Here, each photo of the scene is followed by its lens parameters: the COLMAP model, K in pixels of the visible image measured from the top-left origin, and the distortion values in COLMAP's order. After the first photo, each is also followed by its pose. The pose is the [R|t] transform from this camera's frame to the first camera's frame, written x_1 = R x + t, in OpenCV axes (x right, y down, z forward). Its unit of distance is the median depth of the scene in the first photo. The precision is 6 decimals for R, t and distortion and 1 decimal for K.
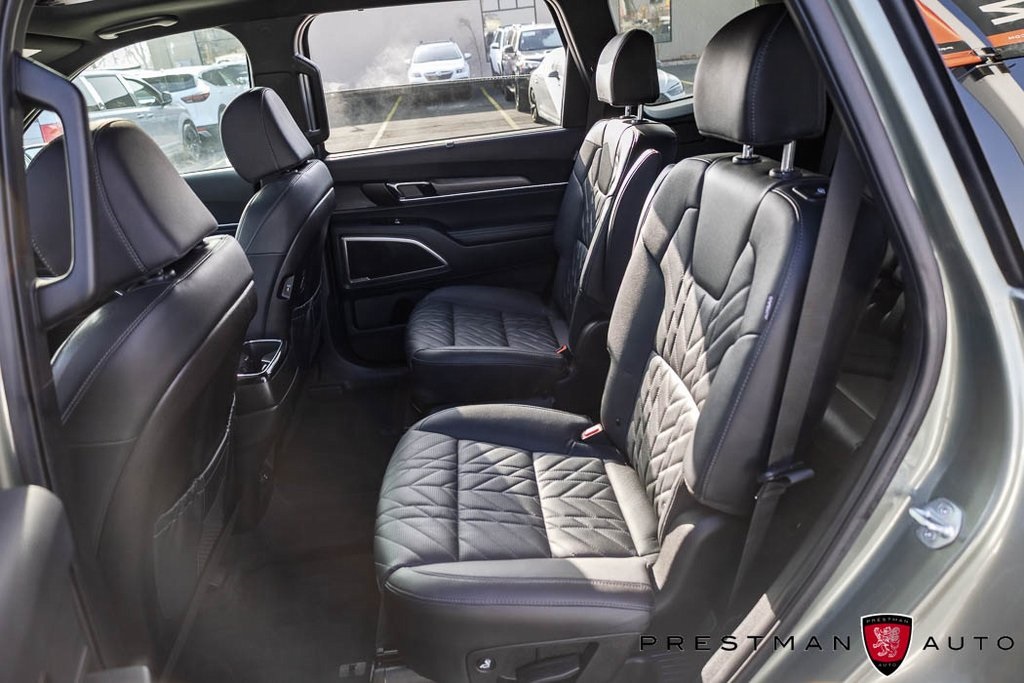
lens RADIAL K [[662.1, 0, 512.0], [0, 662.1, 341.5], [0, 0, 1]] dist [0.001483, -0.002592]
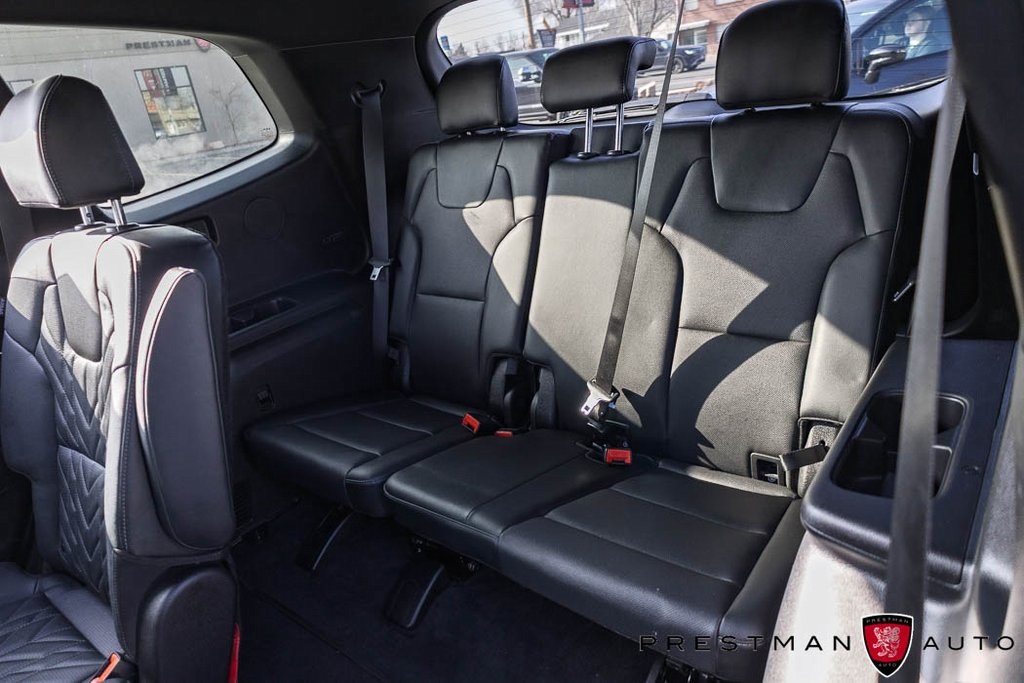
lens RADIAL K [[662.1, 0, 512.0], [0, 662.1, 341.5], [0, 0, 1]] dist [0.001483, -0.002592]
pose [[0.693211, -0.269430, 0.668480, 0.014658], [0.356913, 0.934116, 0.006378, -0.114253], [-0.626156, 0.234168, 0.743703, 0.355724]]
